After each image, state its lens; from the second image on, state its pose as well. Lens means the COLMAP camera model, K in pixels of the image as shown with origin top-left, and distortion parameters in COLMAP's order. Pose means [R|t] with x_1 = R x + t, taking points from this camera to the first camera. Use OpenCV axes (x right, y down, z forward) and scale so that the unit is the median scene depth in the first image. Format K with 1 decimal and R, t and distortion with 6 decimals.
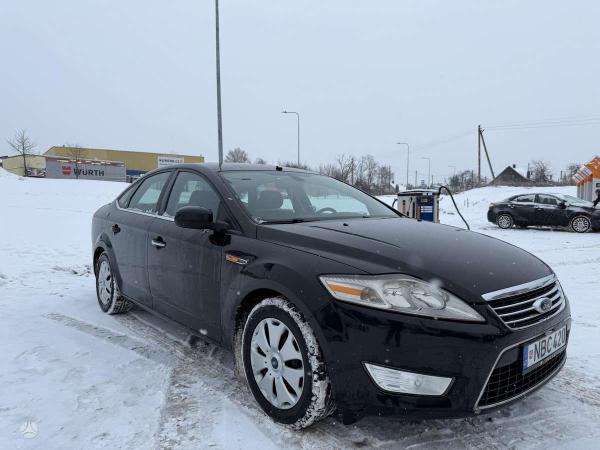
lens RADIAL K [[464.5, 0, 302.7], [0, 464.5, 225.9], [0, 0, 1]] dist [0.052843, -0.057877]
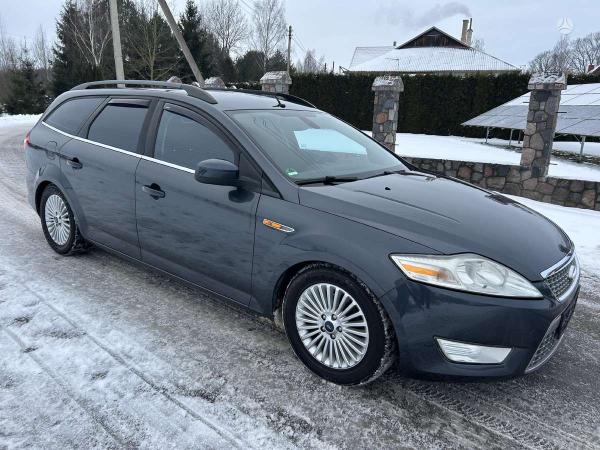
lens RADIAL K [[464.5, 0, 302.7], [0, 464.5, 225.9], [0, 0, 1]] dist [0.052843, -0.057877]
pose [[0.978134, -0.000328, 0.207977, -0.374383], [-0.040201, 0.980842, 0.190612, -0.142324], [-0.204055, -0.194804, 0.959381, 0.091096]]
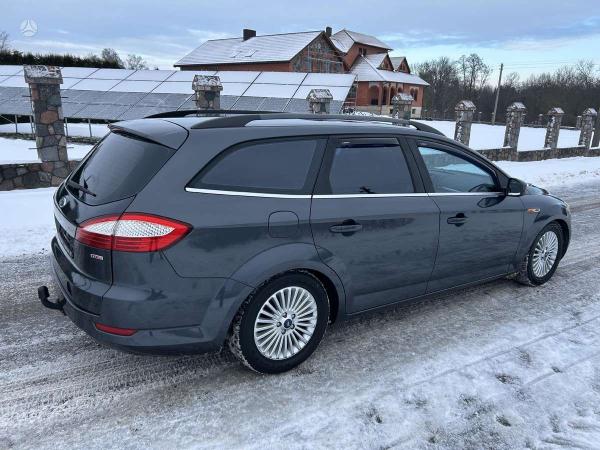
lens RADIAL K [[464.5, 0, 302.7], [0, 464.5, 225.9], [0, 0, 1]] dist [0.052843, -0.057877]
pose [[0.079259, -0.235867, 0.968548, -2.204888], [0.017708, 0.971784, 0.235206, -0.329976], [-0.996697, -0.001491, 0.081199, 2.073292]]
